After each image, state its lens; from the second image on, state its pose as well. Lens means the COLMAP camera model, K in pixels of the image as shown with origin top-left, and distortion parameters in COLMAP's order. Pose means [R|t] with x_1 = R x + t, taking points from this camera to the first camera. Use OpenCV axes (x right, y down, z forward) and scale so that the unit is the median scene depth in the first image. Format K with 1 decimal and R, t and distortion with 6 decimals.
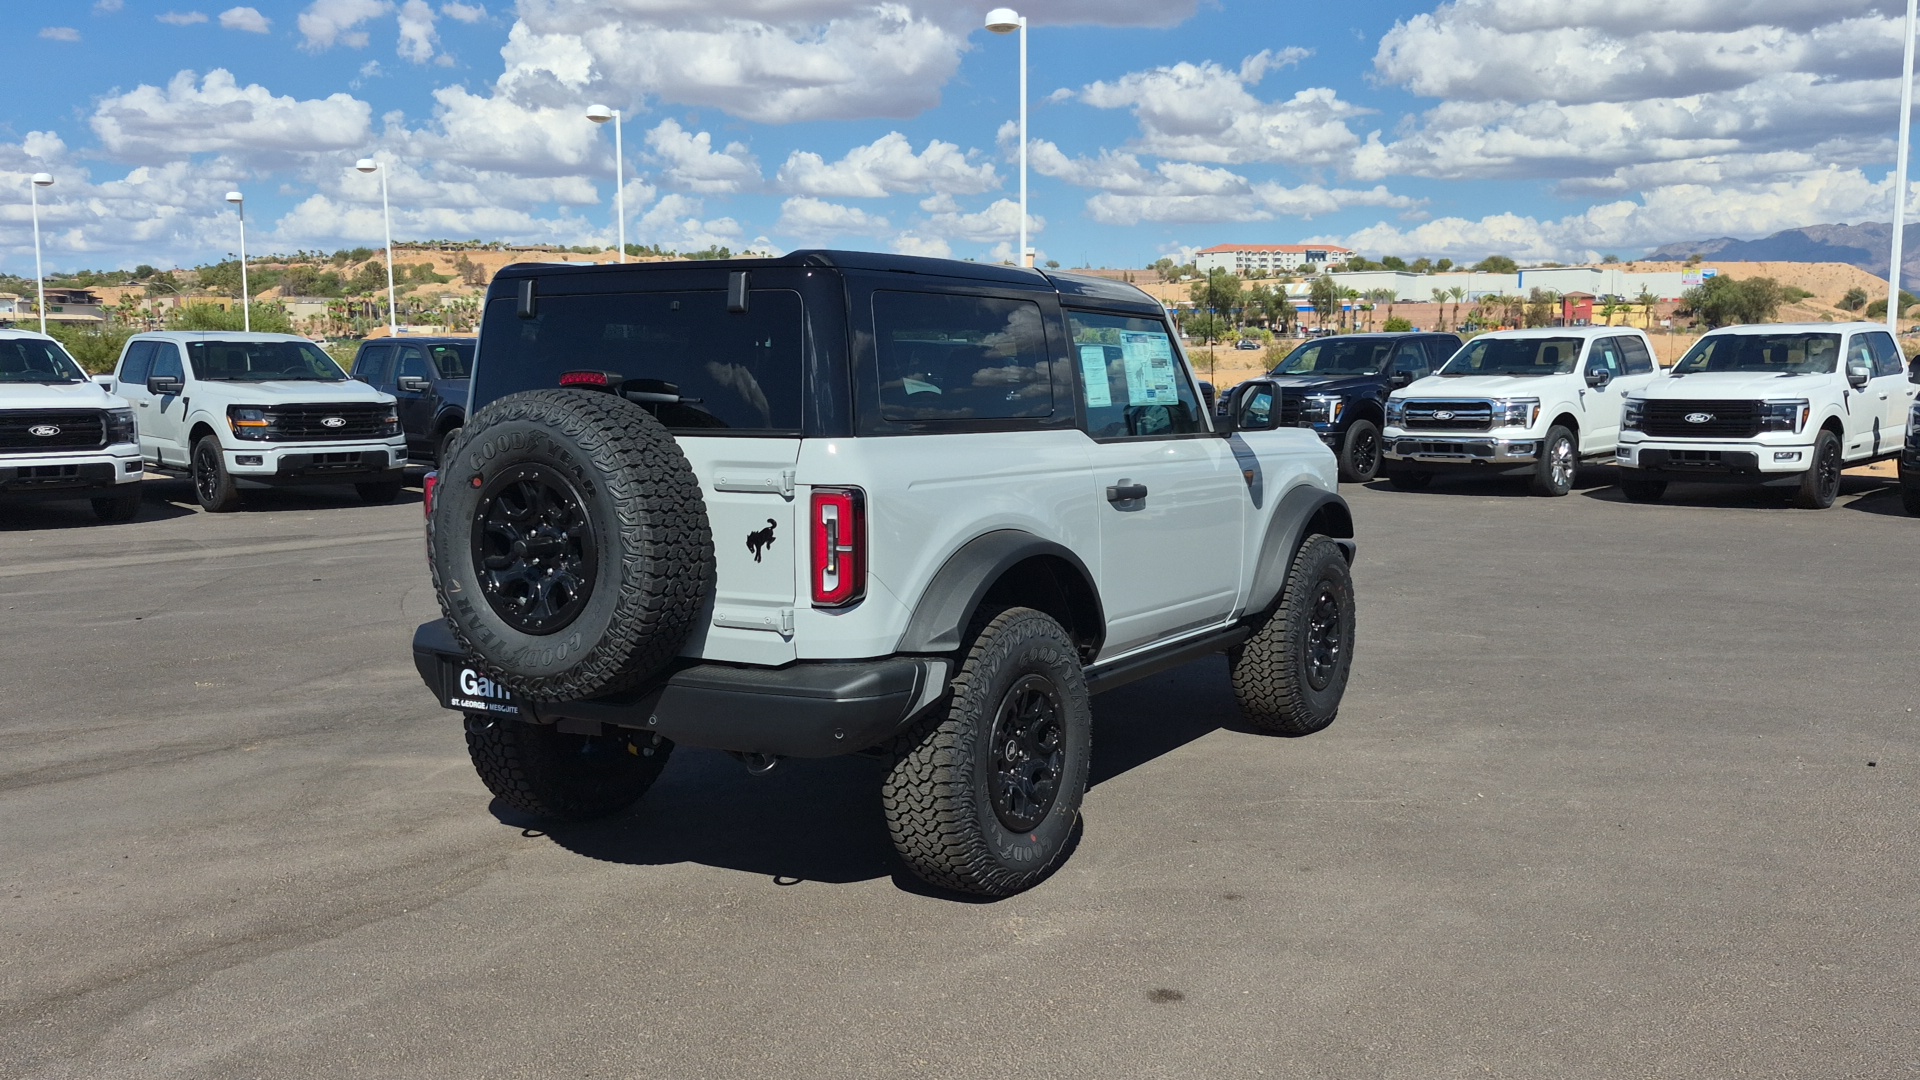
lens RADIAL K [[1654.8, 0, 948.3], [0, 1654.8, 540.2], [0, 0, 1]] dist [0.119190, -0.176530]
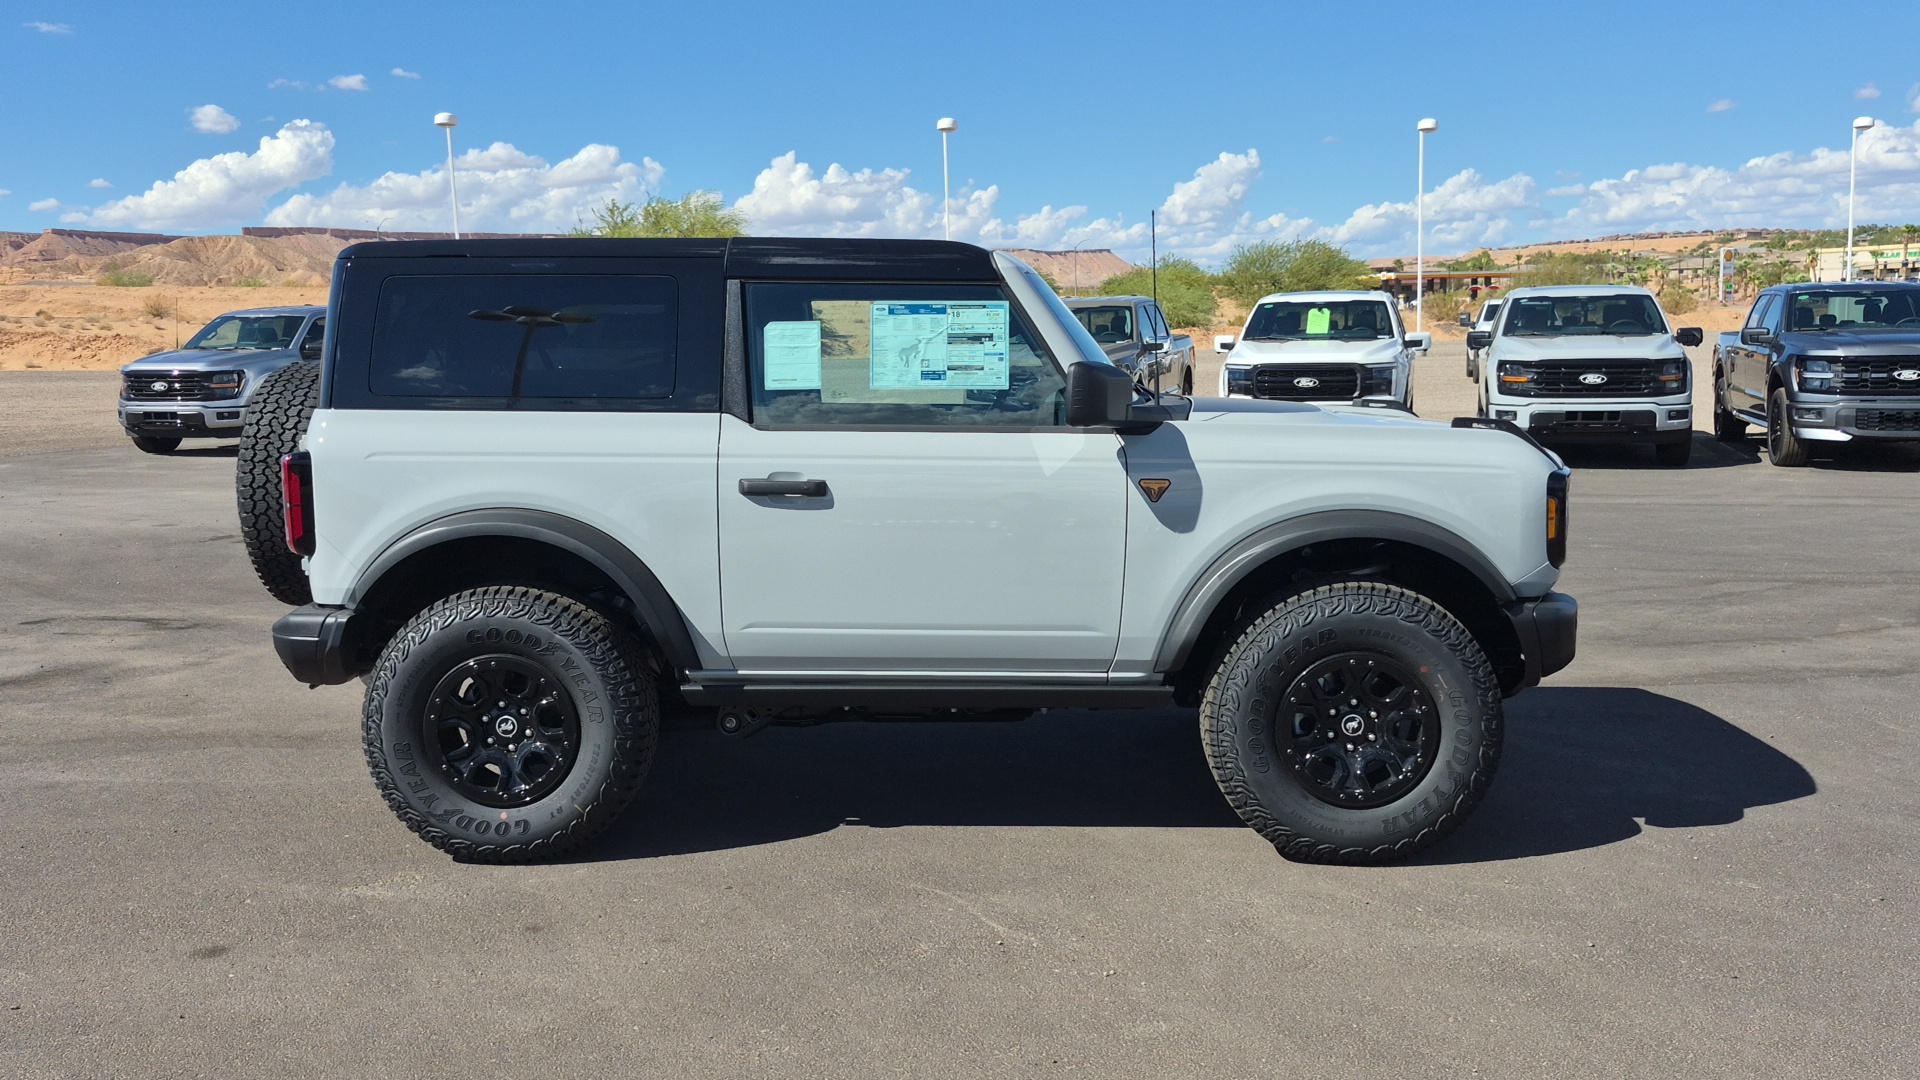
lens RADIAL K [[1654.8, 0, 948.3], [0, 1654.8, 540.2], [0, 0, 1]] dist [0.119190, -0.176530]
pose [[0.486551, 0.106588, -0.867126, 0.856879], [-0.078185, 0.993860, 0.078296, -0.071803], [0.870147, 0.029701, 0.491897, 0.599578]]
